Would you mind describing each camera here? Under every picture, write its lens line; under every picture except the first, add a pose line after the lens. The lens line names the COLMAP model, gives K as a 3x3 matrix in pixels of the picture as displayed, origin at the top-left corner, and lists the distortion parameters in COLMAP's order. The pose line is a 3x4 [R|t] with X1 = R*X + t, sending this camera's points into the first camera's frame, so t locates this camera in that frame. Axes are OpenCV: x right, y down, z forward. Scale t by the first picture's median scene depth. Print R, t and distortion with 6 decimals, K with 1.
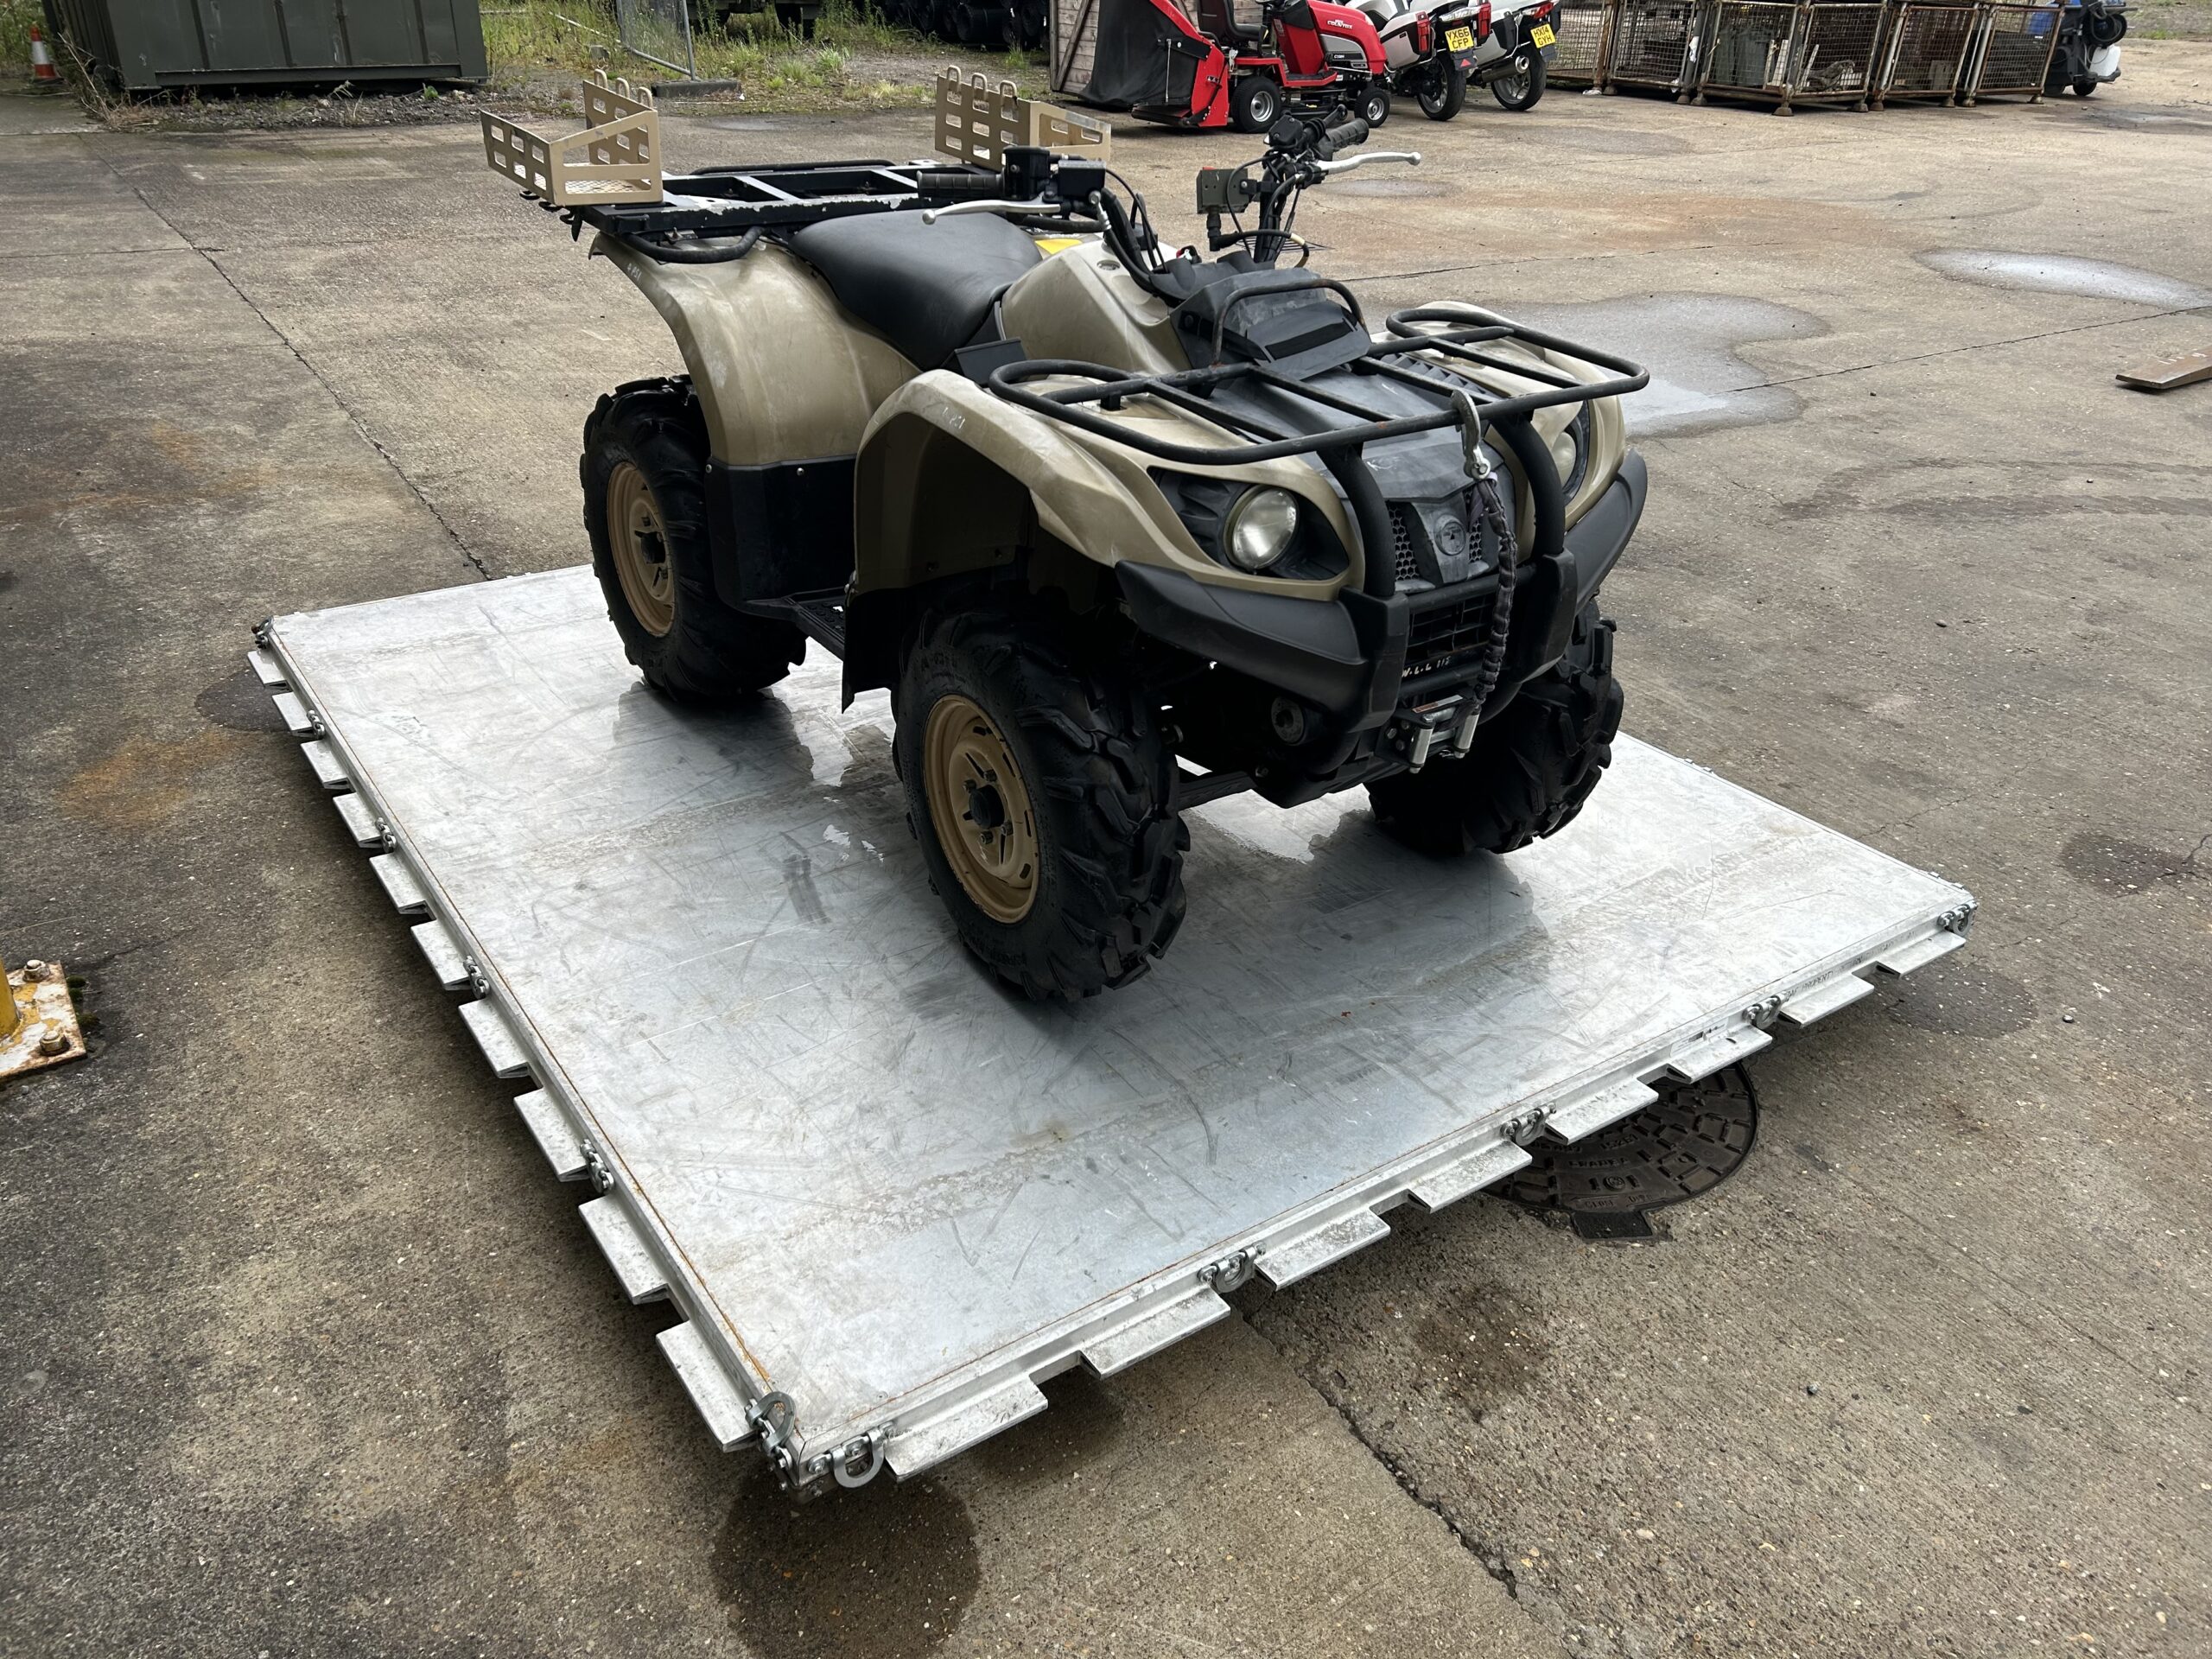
lens RADIAL K [[1669.5, 0, 1086.4], [0, 1669.5, 823.5], [0, 0, 1]] dist [0.045428, -0.048136]
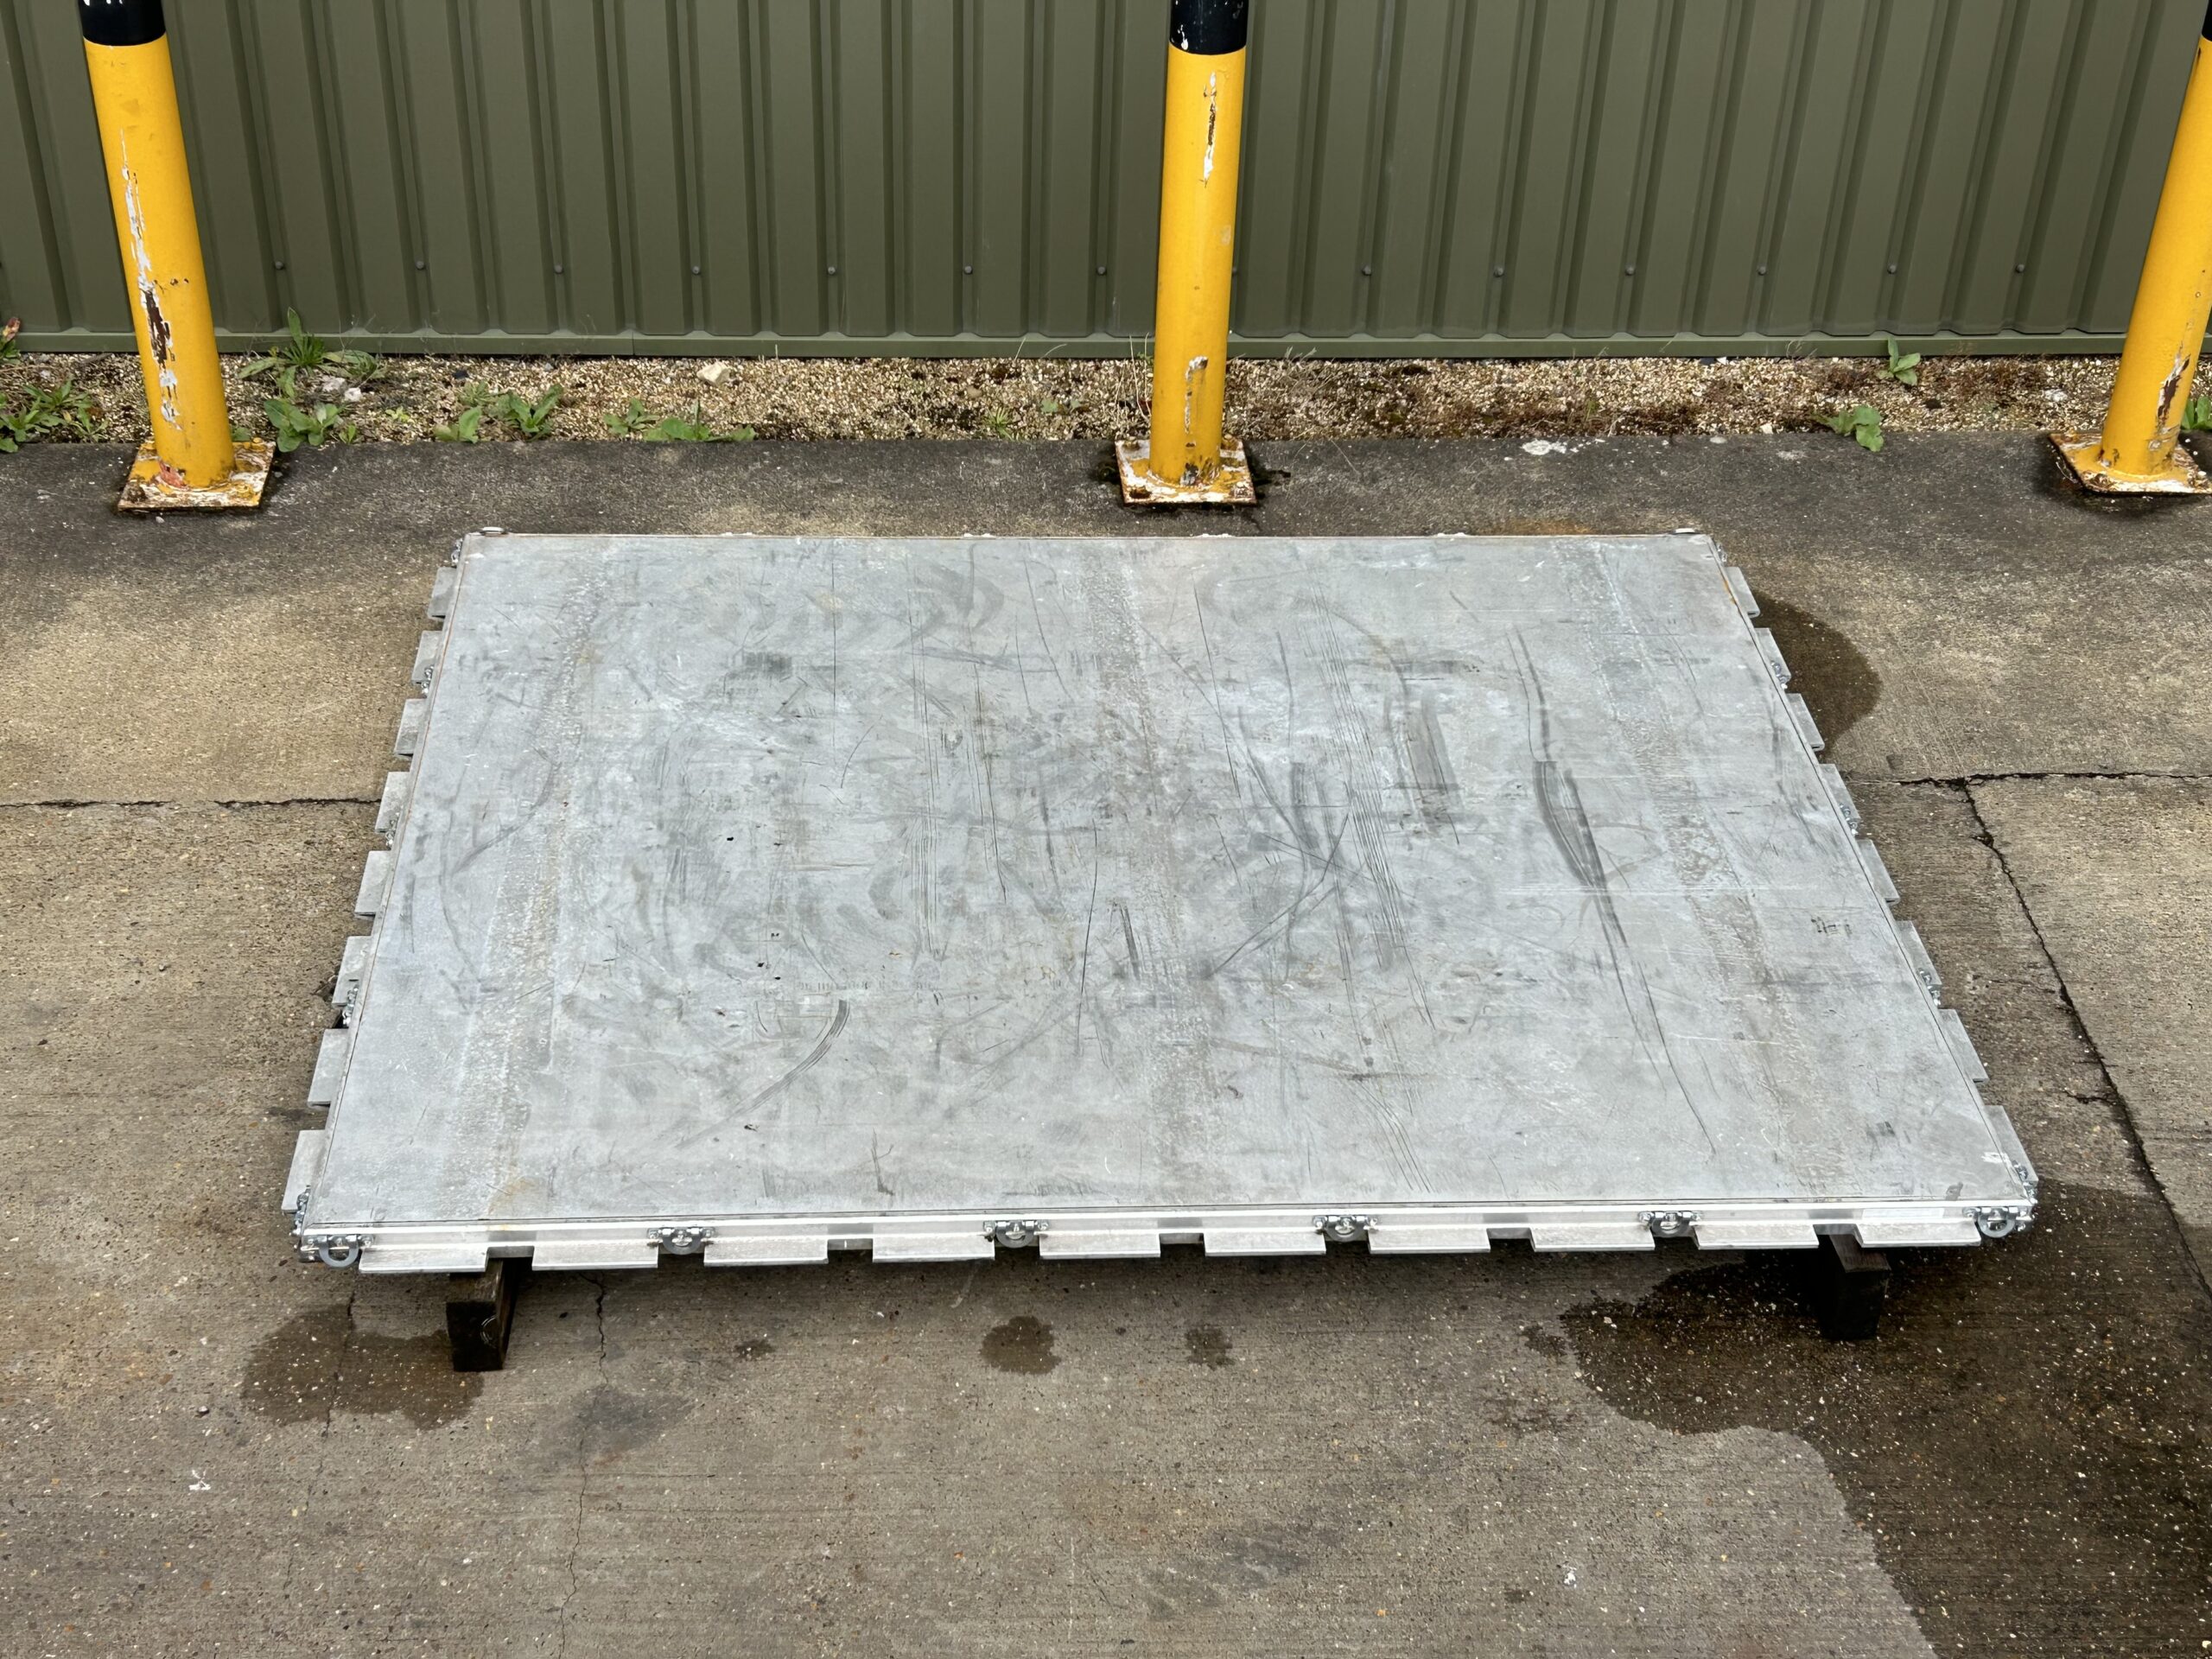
lens RADIAL K [[2933.2, 0, 1093.8], [0, 2933.2, 826.0], [0, 0, 1]] dist [0.190120, -0.595601]
pose [[-0.503266, 0.452888, -0.735946, 1.439478], [-0.453304, 0.586709, 0.671035, -1.397579], [0.735689, 0.671316, -0.089975, 1.357836]]
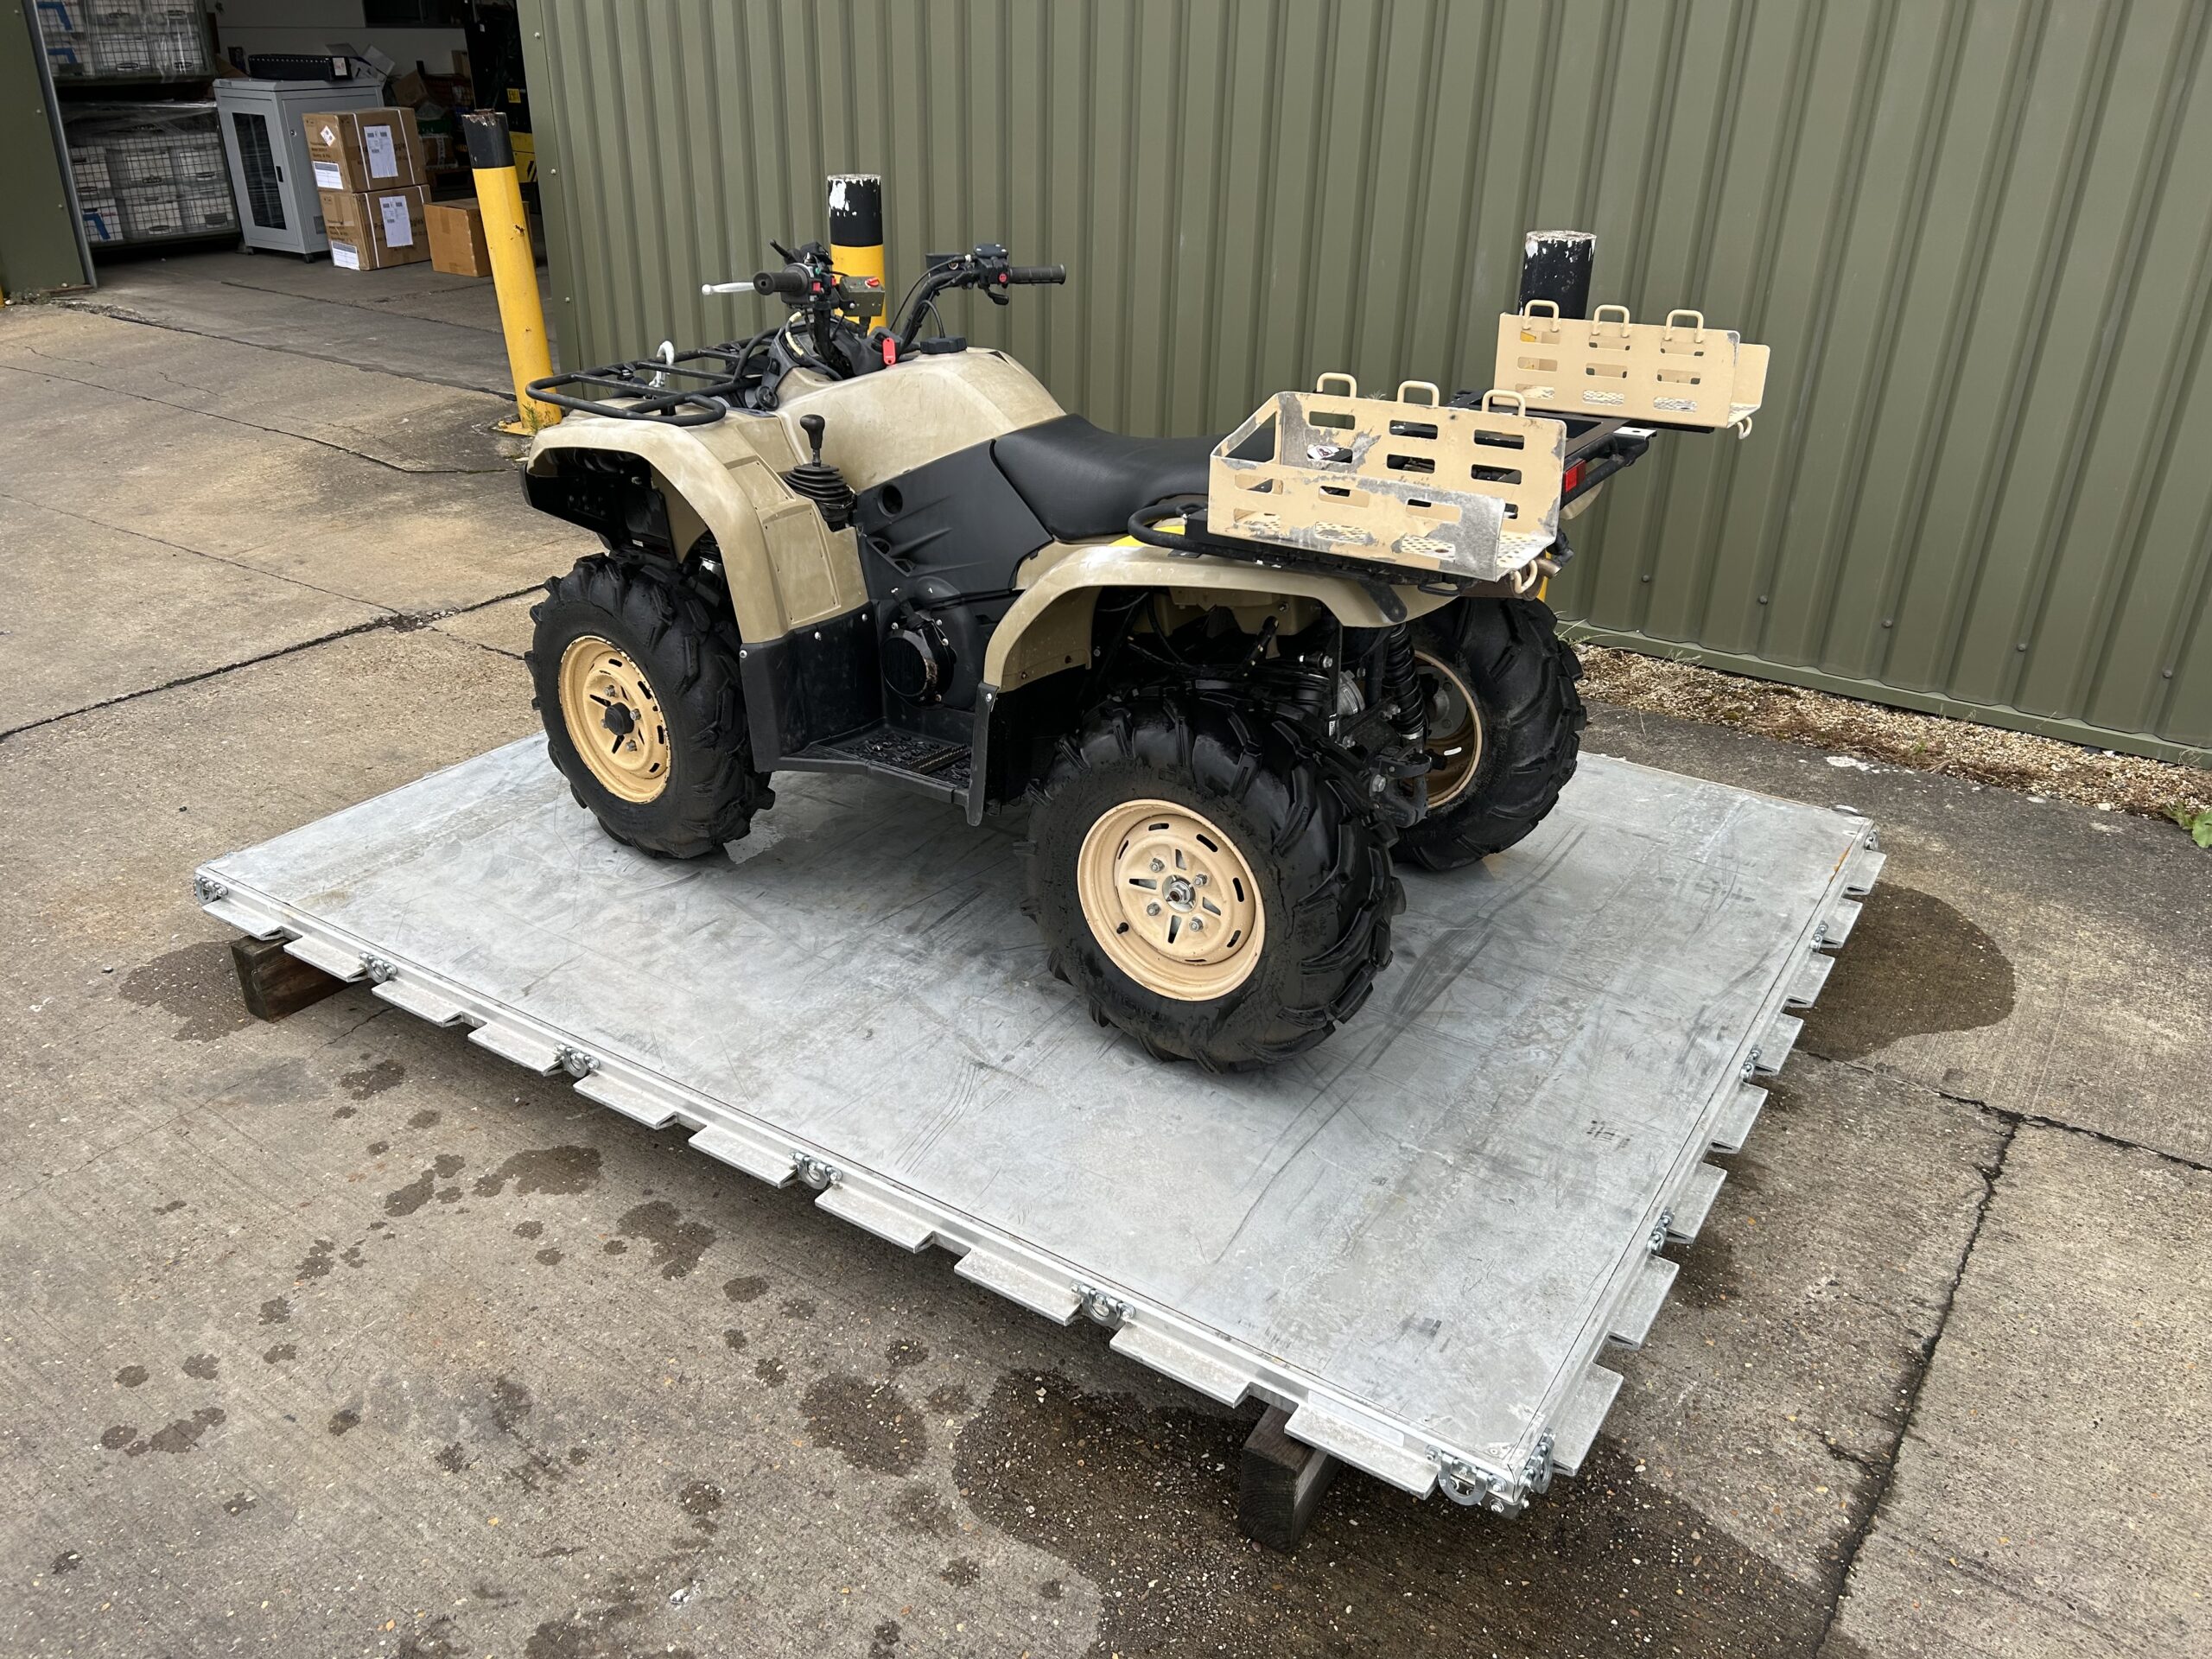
lens RADIAL K [[1669.5, 0, 1086.4], [0, 1669.5, 823.5], [0, 0, 1]] dist [0.045428, -0.048136]
pose [[-0.922697, 0.128430, -0.363506, 0.395077], [-0.221582, 0.594921, 0.772639, -1.049951], [0.315487, 0.793458, -0.520473, 1.845406]]
